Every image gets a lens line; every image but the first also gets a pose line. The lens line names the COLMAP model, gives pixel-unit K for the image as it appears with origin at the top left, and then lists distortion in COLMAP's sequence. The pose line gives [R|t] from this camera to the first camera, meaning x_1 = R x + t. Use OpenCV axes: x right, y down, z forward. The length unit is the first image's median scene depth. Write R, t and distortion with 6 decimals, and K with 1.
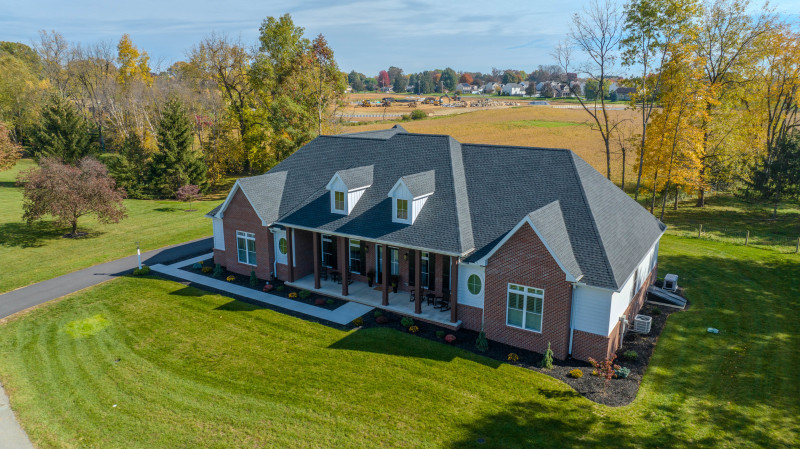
lens RADIAL K [[563.2, 0, 397.3], [0, 563.2, 219.1], [0, 0, 1]] dist [-0.028943, 0.025234]
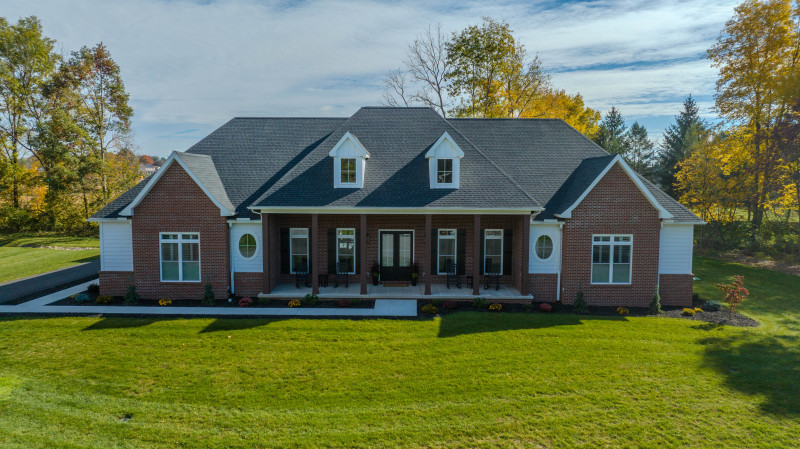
lens RADIAL K [[563.2, 0, 401.0], [0, 563.2, 226.5], [0, 0, 1]] dist [-0.028943, 0.025234]
pose [[0.841538, -0.039894, 0.538723, -0.464536], [0.117803, 0.986820, -0.110943, 0.138265], [-0.527196, 0.156826, 0.835147, 0.337688]]
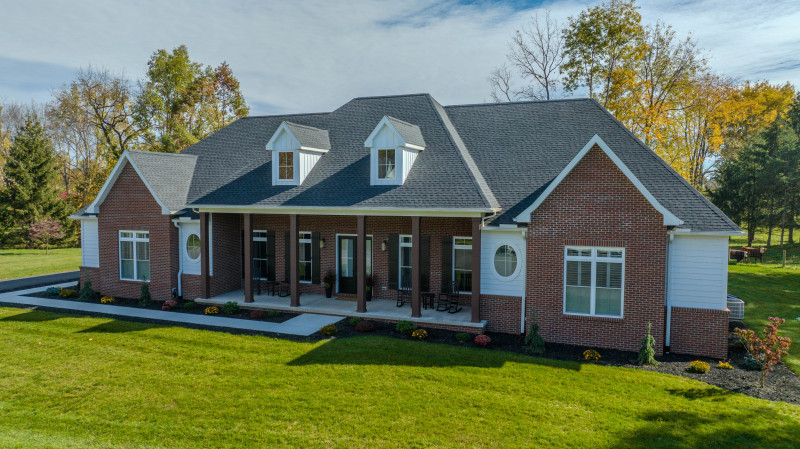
lens RADIAL K [[563.2, 0, 398.4], [0, 563.2, 225.6], [0, 0, 1]] dist [-0.028943, 0.025234]
pose [[0.979365, -0.009054, 0.201895, -0.109083], [0.043107, 0.985365, -0.164915, 0.159731], [-0.197447, 0.170215, 0.965423, 0.330644]]
